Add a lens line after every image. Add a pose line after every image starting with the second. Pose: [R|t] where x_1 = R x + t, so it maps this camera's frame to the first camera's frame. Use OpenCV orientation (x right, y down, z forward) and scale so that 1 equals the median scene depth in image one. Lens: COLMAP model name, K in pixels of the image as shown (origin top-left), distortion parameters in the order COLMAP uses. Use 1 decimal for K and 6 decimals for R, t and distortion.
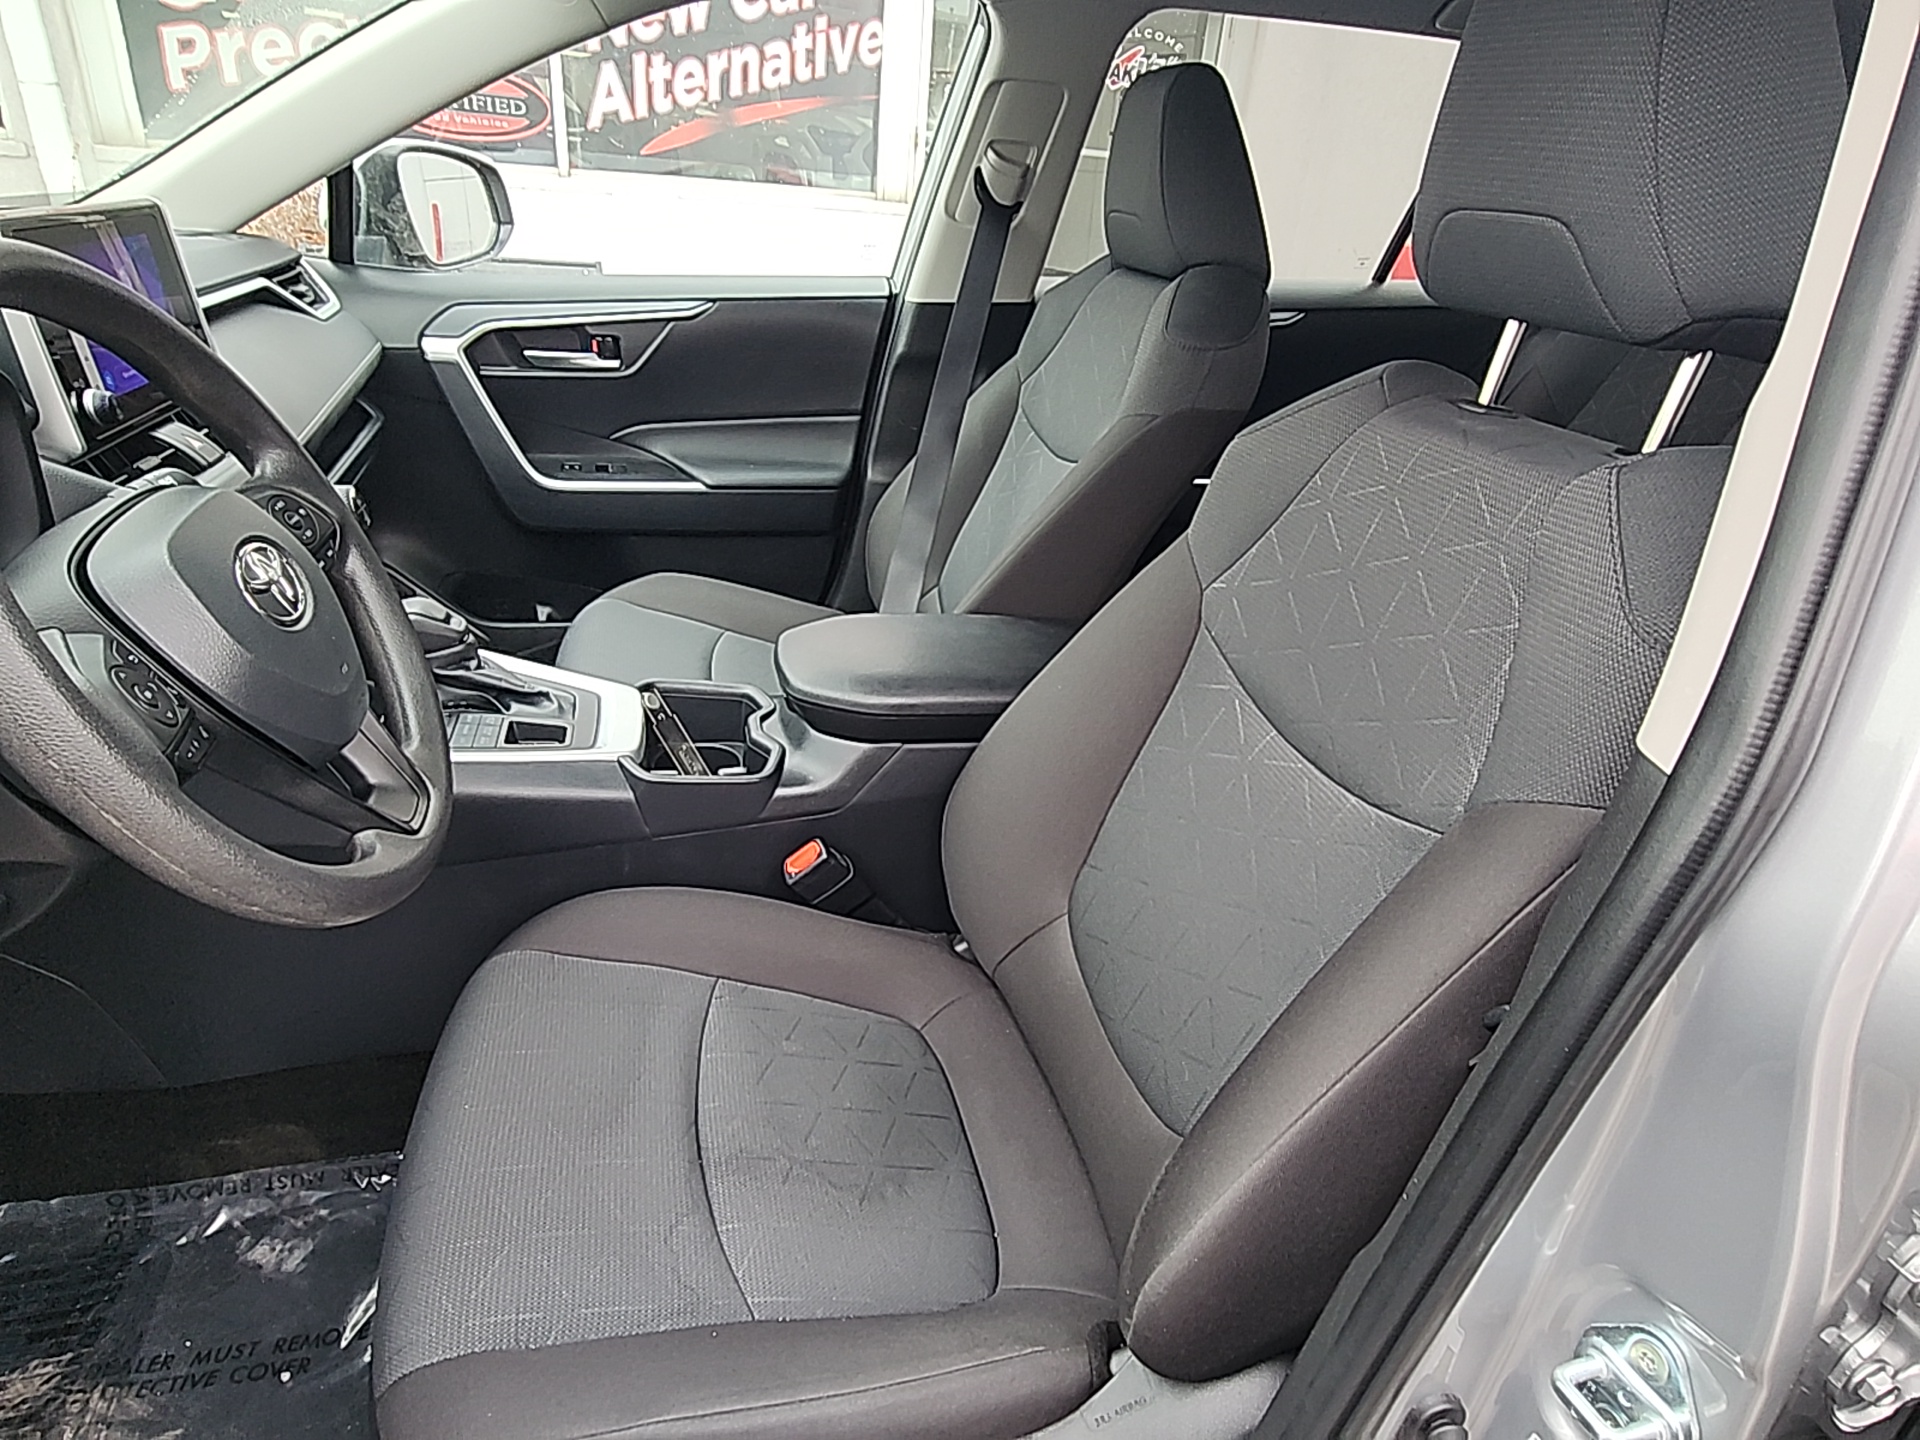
lens RADIAL K [[1222.2, 0, 960.0], [0, 1222.2, 720.0], [0, 0, 1]] dist [-0.000668, 0.002168]
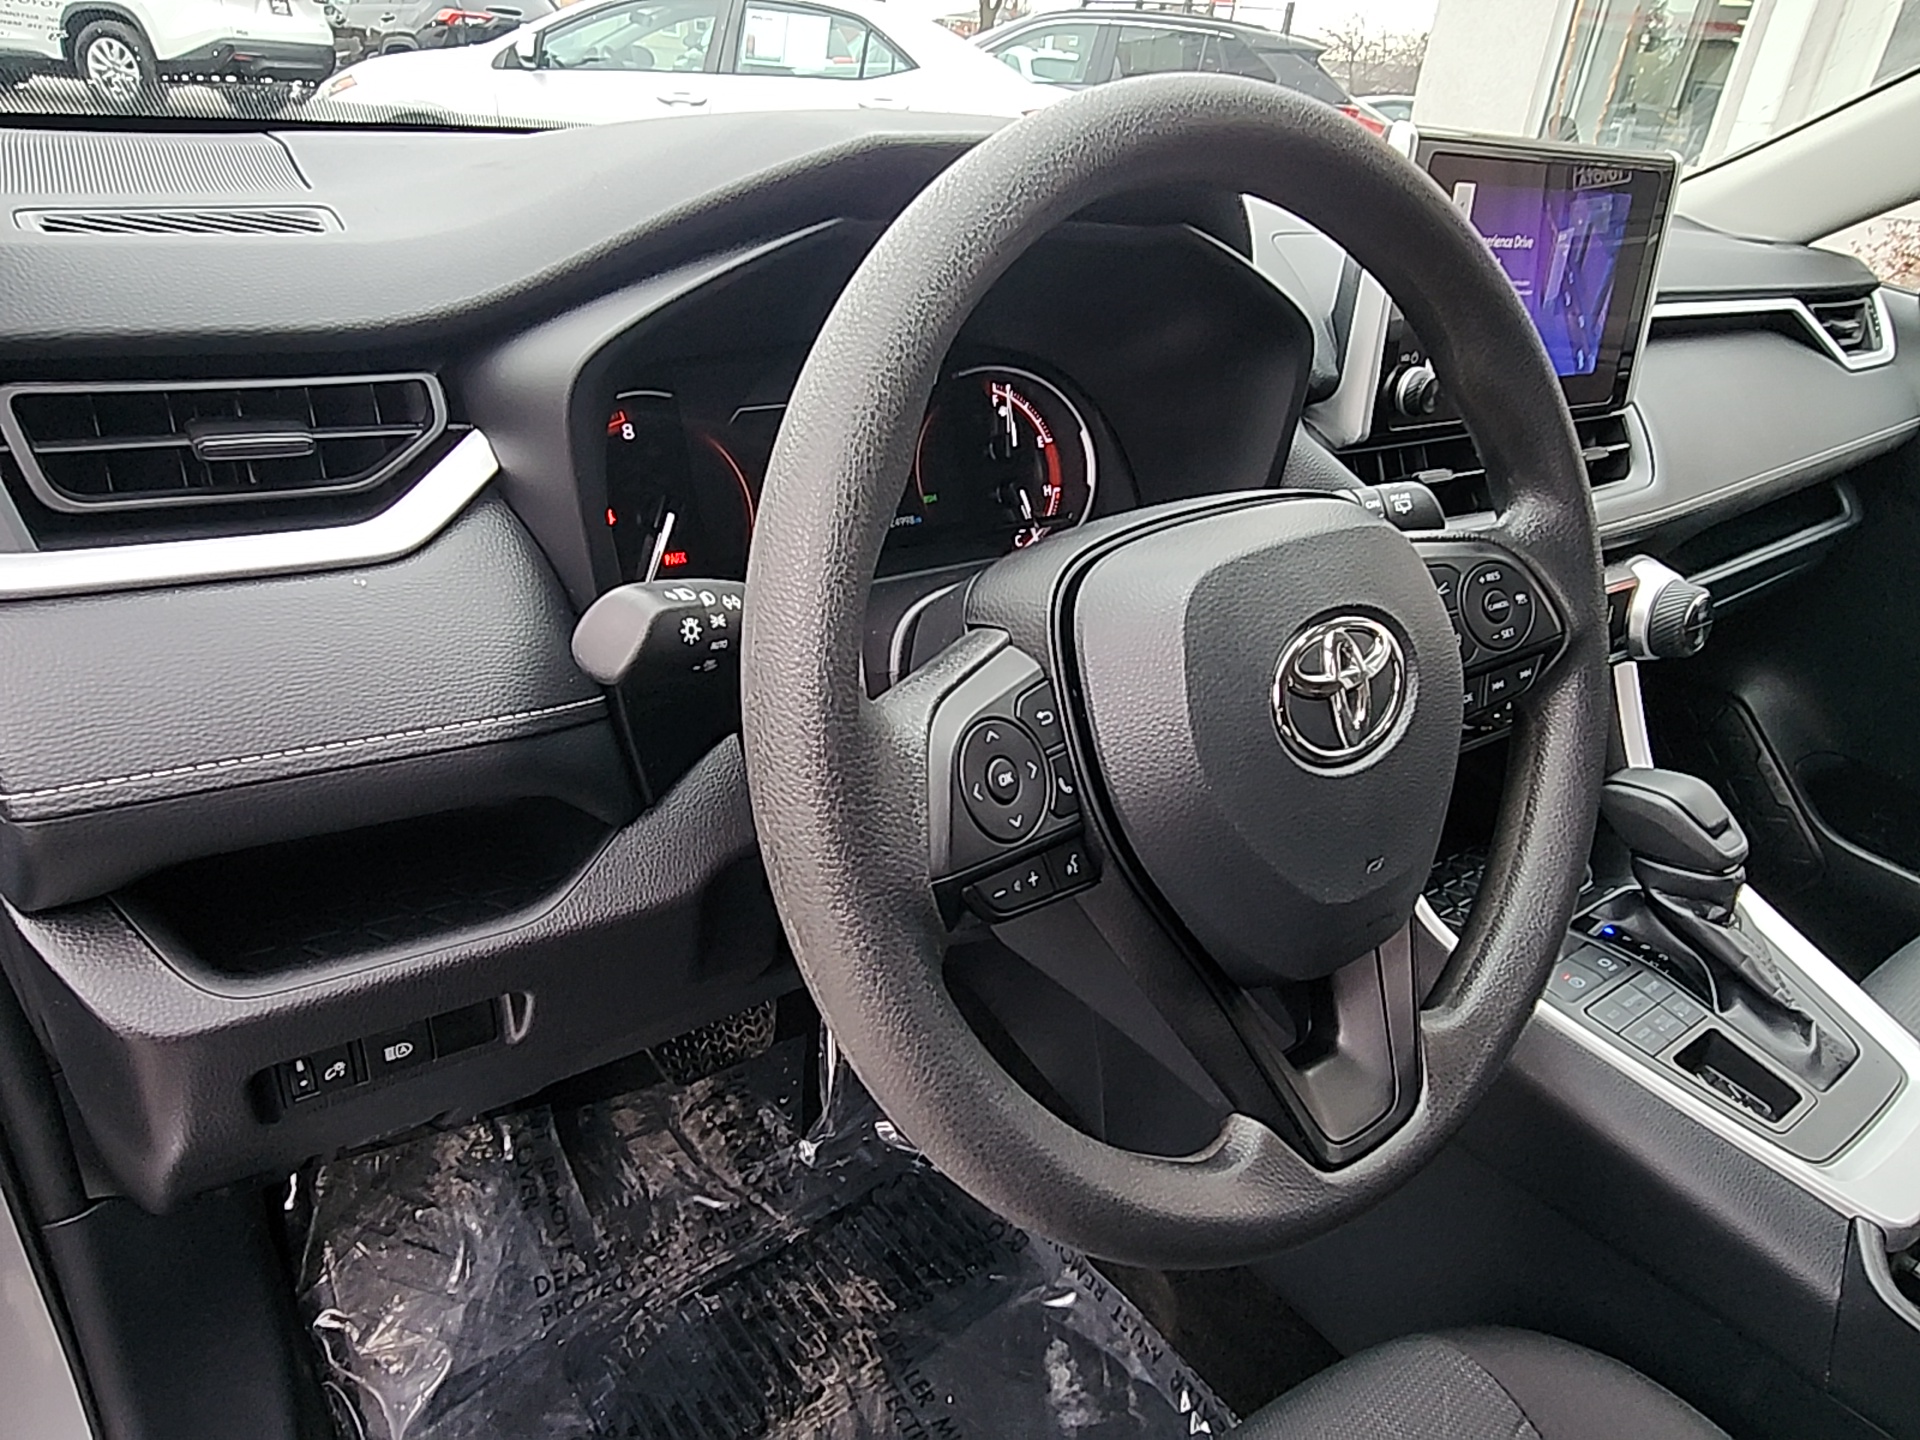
lens RADIAL K [[1222.2, 0, 960.0], [0, 1222.2, 720.0], [0, 0, 1]] dist [-0.000668, 0.002168]
pose [[0.410756, 0.406527, -0.816097, -0.092250], [-0.444221, 0.870899, 0.210241, -0.090930], [0.796208, 0.276170, 0.538316, 0.341080]]
